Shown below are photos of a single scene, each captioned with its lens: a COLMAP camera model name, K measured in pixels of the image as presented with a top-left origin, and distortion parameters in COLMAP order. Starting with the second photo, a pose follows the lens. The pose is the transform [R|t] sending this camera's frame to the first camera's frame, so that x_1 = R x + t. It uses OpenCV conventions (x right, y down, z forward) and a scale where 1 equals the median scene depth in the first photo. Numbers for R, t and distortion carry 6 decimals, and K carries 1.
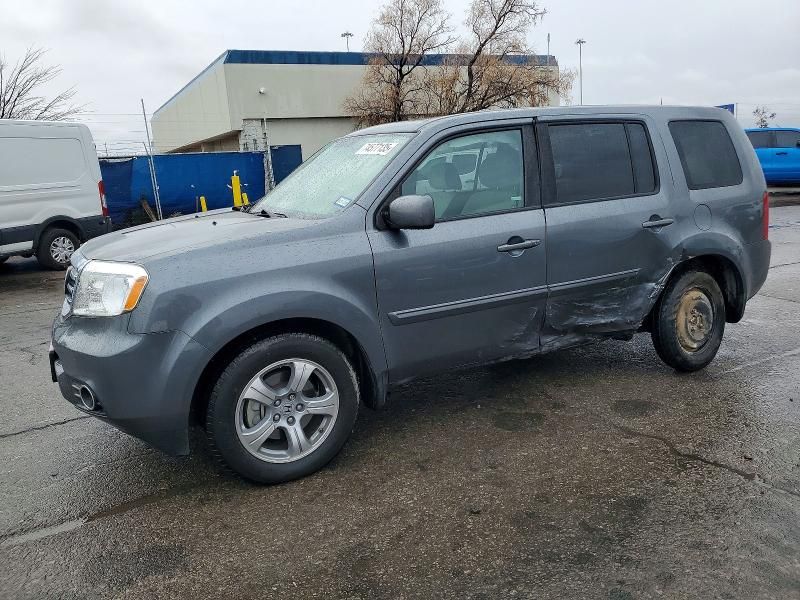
lens RADIAL K [[597.7, 0, 400.0], [0, 597.7, 300.0], [0, 0, 1]] dist [0.036676, -0.000905]
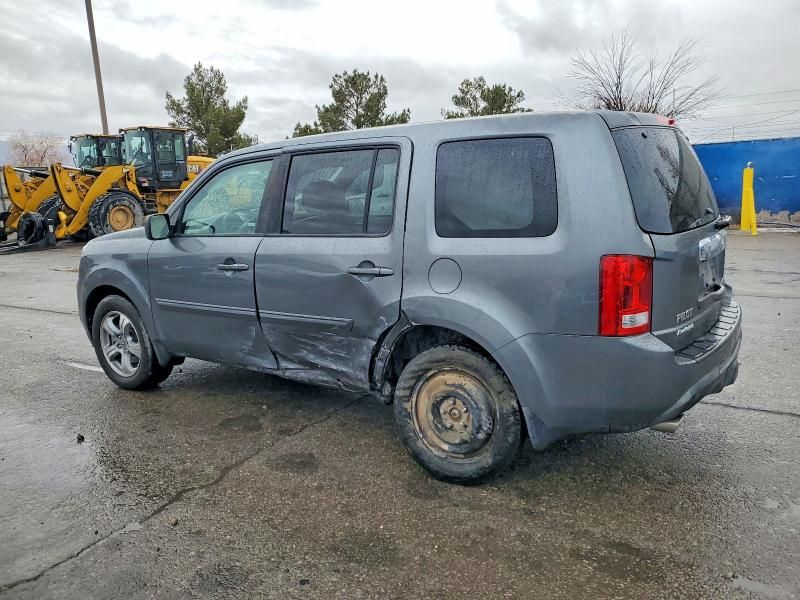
lens RADIAL K [[597.7, 0, 400.0], [0, 597.7, 300.0], [0, 0, 1]] dist [0.036676, -0.000905]
pose [[0.486791, 0.201360, -0.849993, 1.215877], [-0.176337, 0.975688, 0.130148, -0.214616], [0.855535, 0.086530, 0.510463, 0.656791]]
